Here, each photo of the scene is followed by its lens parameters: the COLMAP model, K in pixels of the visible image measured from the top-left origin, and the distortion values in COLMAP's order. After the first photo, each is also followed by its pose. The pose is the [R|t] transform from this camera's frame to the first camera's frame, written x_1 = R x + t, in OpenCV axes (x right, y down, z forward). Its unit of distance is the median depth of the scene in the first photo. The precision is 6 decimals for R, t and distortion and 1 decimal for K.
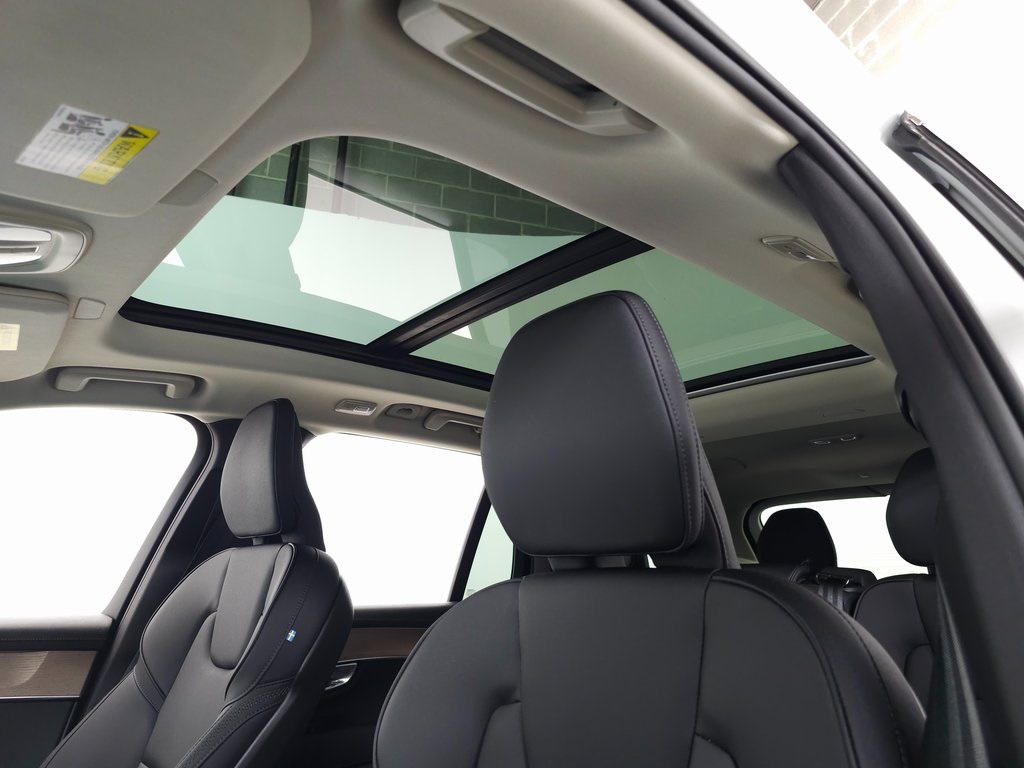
lens RADIAL K [[702.2, 0, 520.3], [0, 702.2, 382.7], [0, 0, 1]] dist [0.000223, -0.002900]
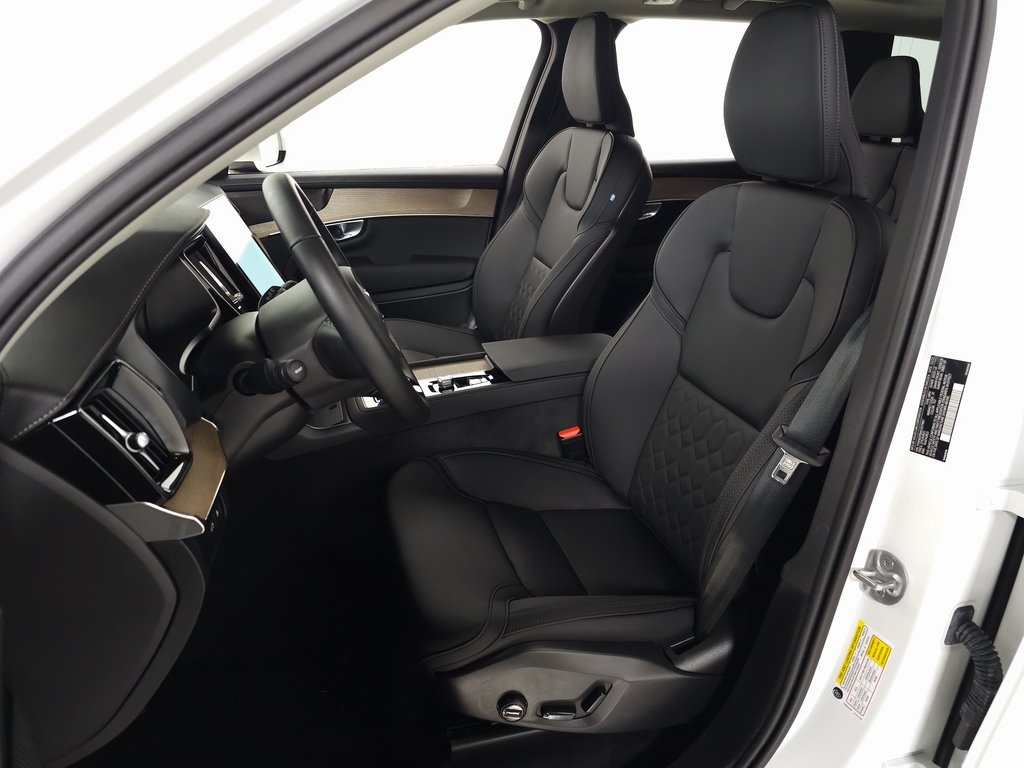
lens RADIAL K [[702.2, 0, 520.3], [0, 702.2, 382.7], [0, 0, 1]] dist [0.000223, -0.002900]
pose [[0.906390, 0.161398, -0.390395, 0.145411], [0.116220, 0.793207, 0.597759, -0.231763], [0.406141, -0.587174, 0.700197, -0.379241]]
